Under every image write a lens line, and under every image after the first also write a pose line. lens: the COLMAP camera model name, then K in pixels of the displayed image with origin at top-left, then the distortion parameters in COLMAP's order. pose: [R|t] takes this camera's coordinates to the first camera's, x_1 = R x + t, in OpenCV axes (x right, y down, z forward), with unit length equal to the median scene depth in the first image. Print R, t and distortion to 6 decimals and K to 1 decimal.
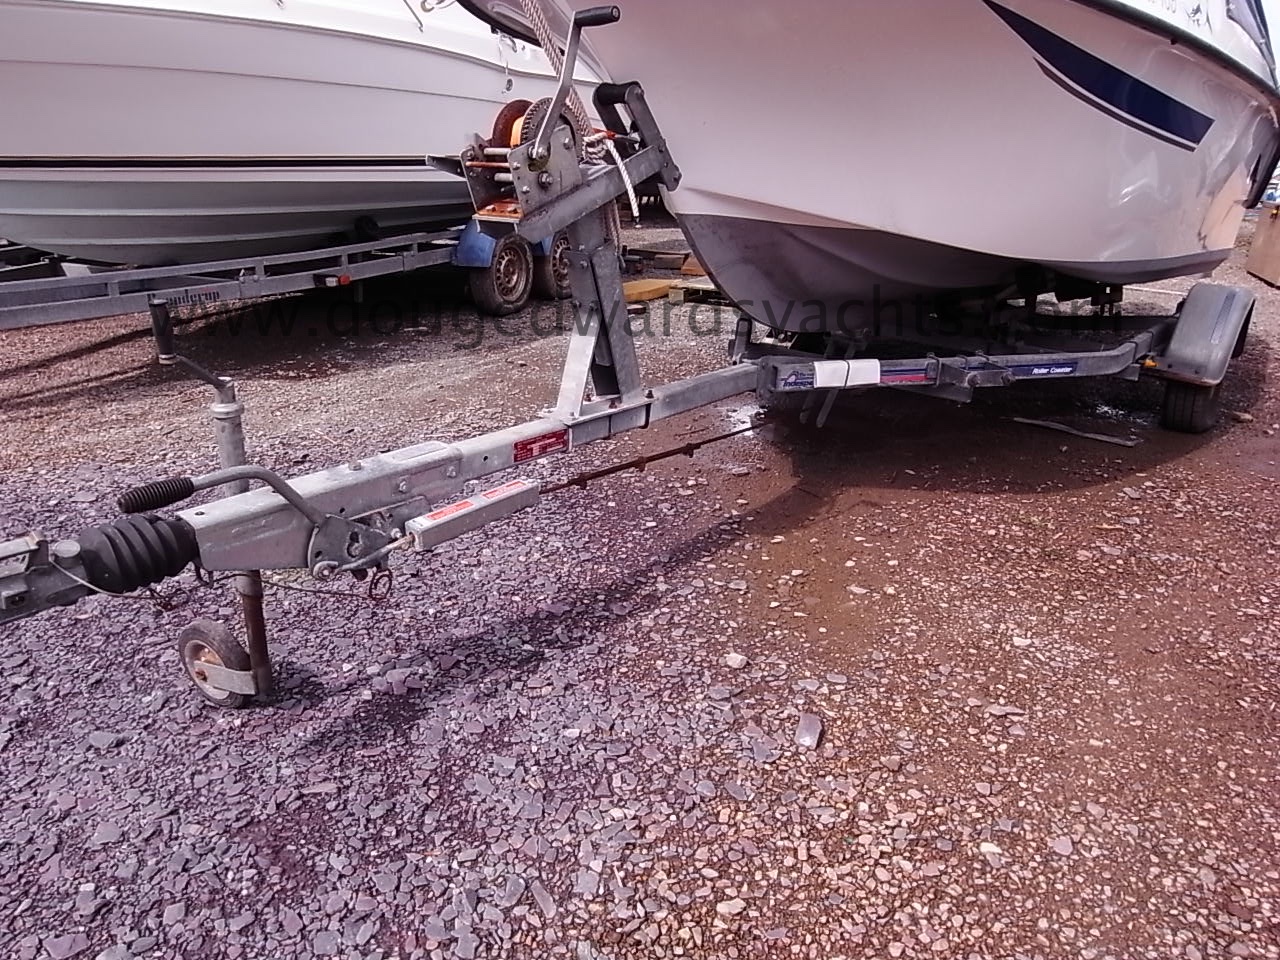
lens RADIAL K [[904.6, 0, 635.1], [0, 904.6, 476.8], [0, 0, 1]] dist [-0.072660, 0.054931]
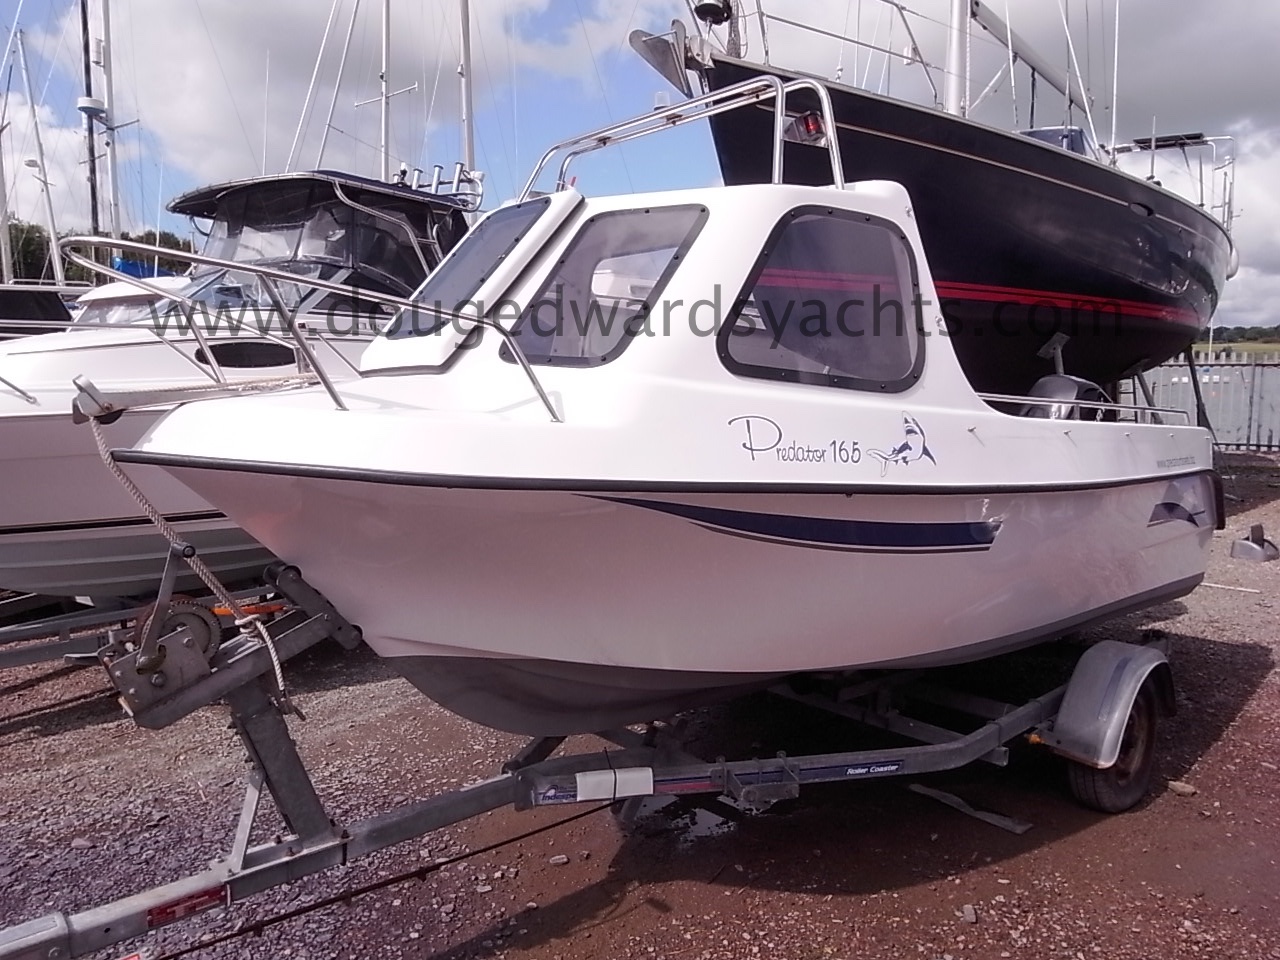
lens RADIAL K [[904.6, 0, 635.1], [0, 904.6, 476.8], [0, 0, 1]] dist [-0.072660, 0.054931]
pose [[0.987433, -0.014965, -0.157328, 0.400280], [-0.024554, 0.968891, -0.246268, -0.192309], [0.156119, 0.247036, 0.956347, -0.014203]]
